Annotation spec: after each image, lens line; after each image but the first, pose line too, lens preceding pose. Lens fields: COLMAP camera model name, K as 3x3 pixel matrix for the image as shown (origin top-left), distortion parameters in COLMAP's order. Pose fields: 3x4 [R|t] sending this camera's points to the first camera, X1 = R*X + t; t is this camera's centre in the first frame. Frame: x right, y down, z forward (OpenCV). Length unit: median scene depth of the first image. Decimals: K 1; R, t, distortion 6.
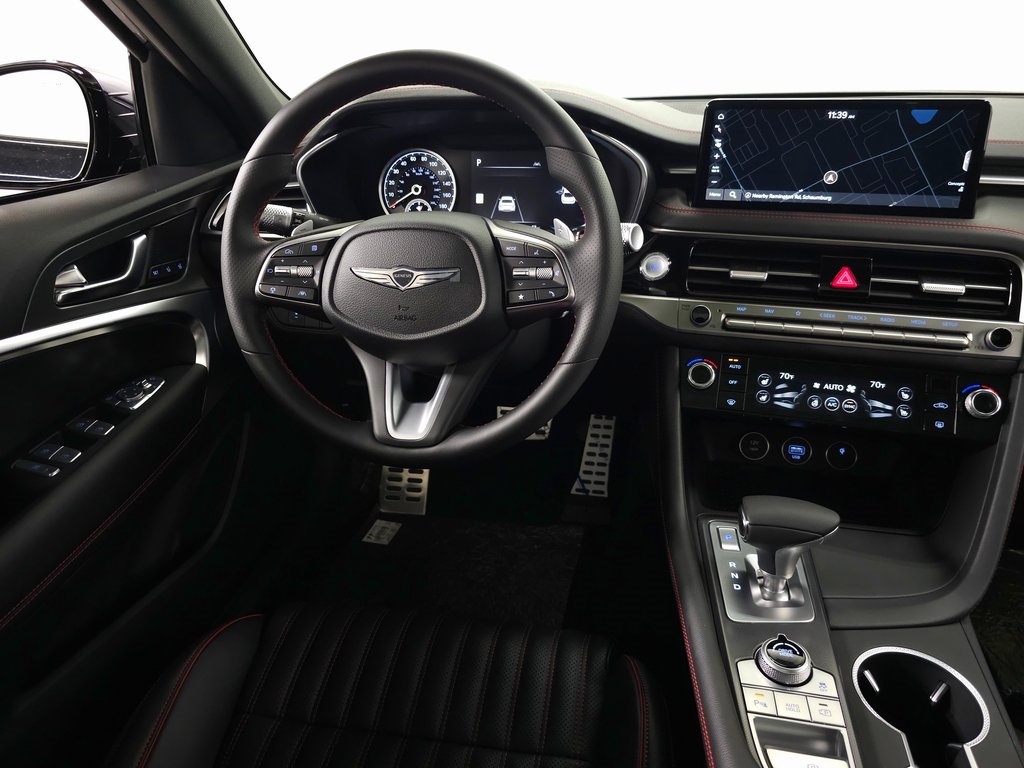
lens RADIAL K [[693.1, 0, 512.0], [0, 693.1, 384.0], [0, 0, 1]] dist [0.027771, -0.005704]
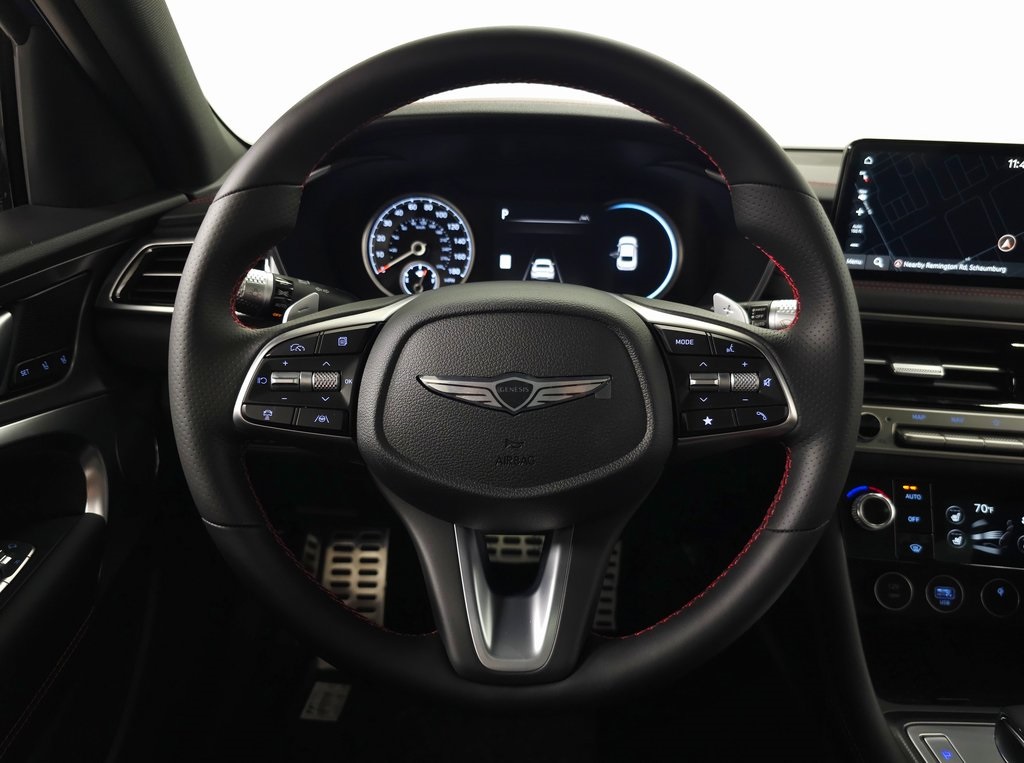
lens RADIAL K [[713.5, 0, 512.0], [0, 713.5, 381.5], [0, 0, 1]] dist [0.003512, -0.004230]
pose [[0.984725, -0.013692, 0.173576, -0.211057], [0.030345, 0.995142, -0.093656, -0.085856], [-0.171450, 0.097493, 0.980357, 0.332532]]
